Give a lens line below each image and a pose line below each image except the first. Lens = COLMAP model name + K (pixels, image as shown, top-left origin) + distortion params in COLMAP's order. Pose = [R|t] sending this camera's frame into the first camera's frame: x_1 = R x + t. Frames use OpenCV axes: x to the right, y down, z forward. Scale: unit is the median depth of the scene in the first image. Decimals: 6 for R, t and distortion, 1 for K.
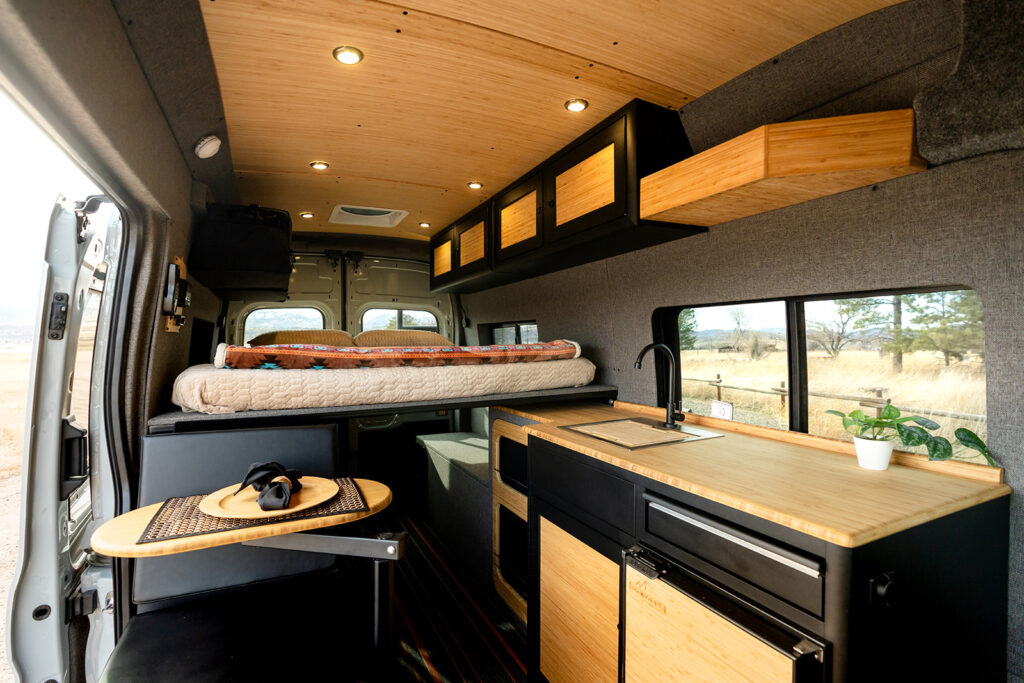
lens RADIAL K [[472.5, 0, 504.6], [0, 472.5, 359.3], [0, 0, 1]] dist [-0.003558, -0.000002]
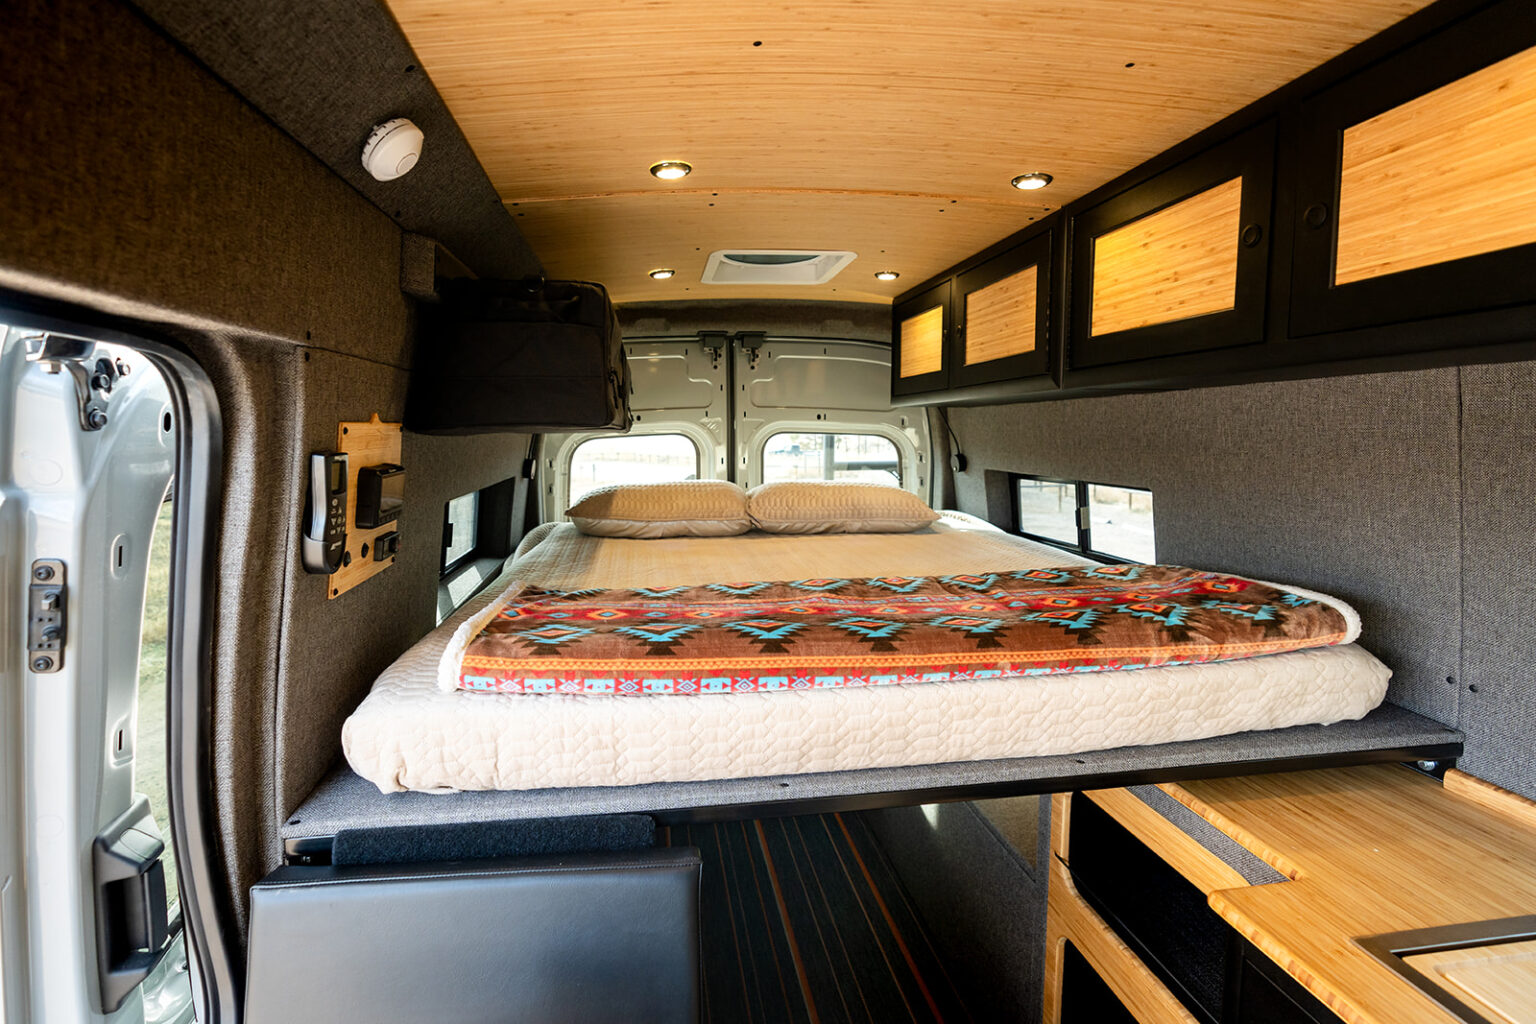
lens RADIAL K [[720.1, 0, 768.0], [0, 720.1, 512.0], [0, 0, 1]] dist [0.000205, 0.000586]
pose [[0.959741, 0.025512, -0.279724, -0.096460], [-0.005937, 0.997487, 0.070606, -0.123990], [0.280822, -0.066103, 0.957481, 0.316631]]
